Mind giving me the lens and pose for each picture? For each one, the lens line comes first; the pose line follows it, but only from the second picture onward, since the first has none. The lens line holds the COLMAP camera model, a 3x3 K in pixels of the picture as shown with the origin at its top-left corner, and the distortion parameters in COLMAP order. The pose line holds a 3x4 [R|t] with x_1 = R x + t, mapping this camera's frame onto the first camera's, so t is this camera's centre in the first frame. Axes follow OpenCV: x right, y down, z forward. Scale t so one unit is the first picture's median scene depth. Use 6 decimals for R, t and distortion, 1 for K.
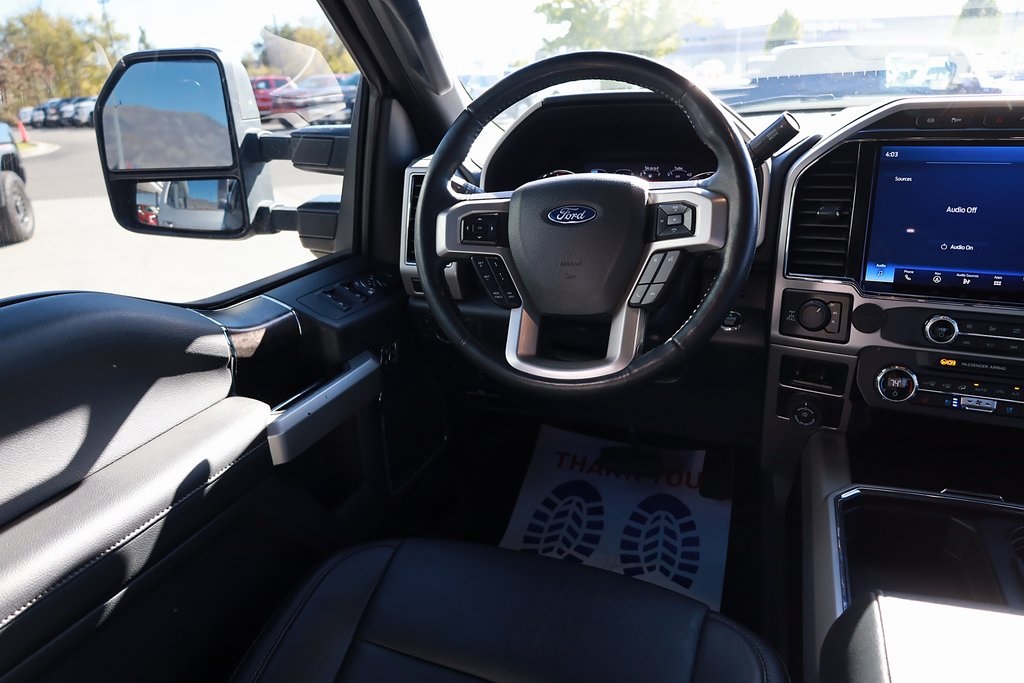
lens RADIAL K [[699.3, 0, 512.0], [0, 699.3, 341.5], [0, 0, 1]] dist [-0.009330, -0.002430]
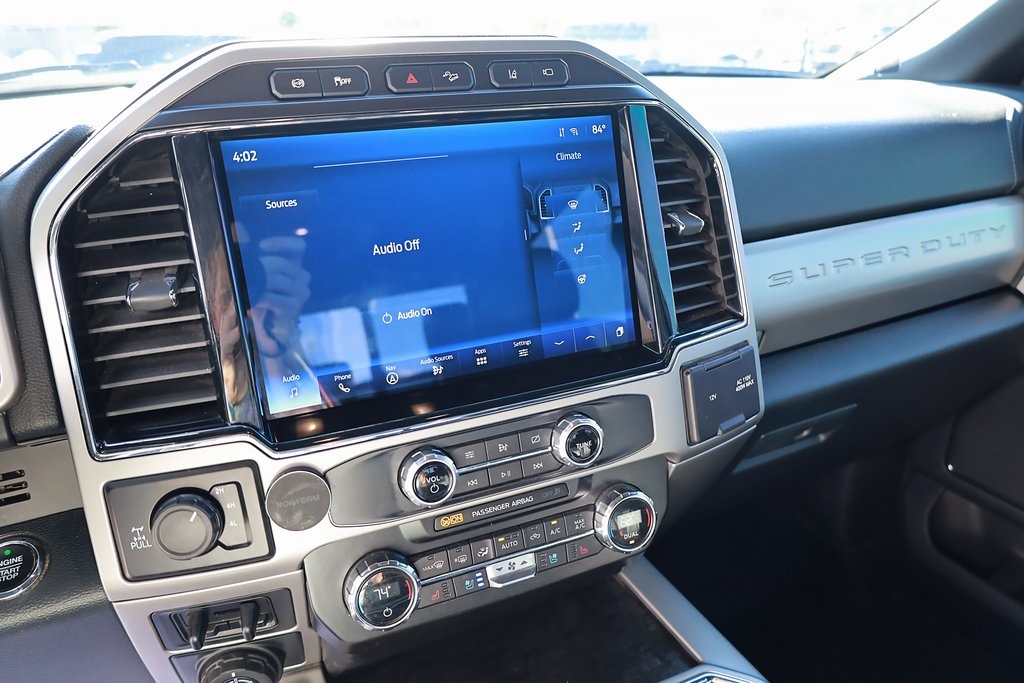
lens RADIAL K [[711.2, 0, 512.0], [0, 711.2, 341.5], [0, 0, 1]] dist [-0.010656, -0.002828]
pose [[0.681456, -0.257248, 0.685158, 0.301254], [0.259010, 0.960371, 0.102968, -0.148147], [-0.684493, 0.107294, 0.721080, 0.532474]]
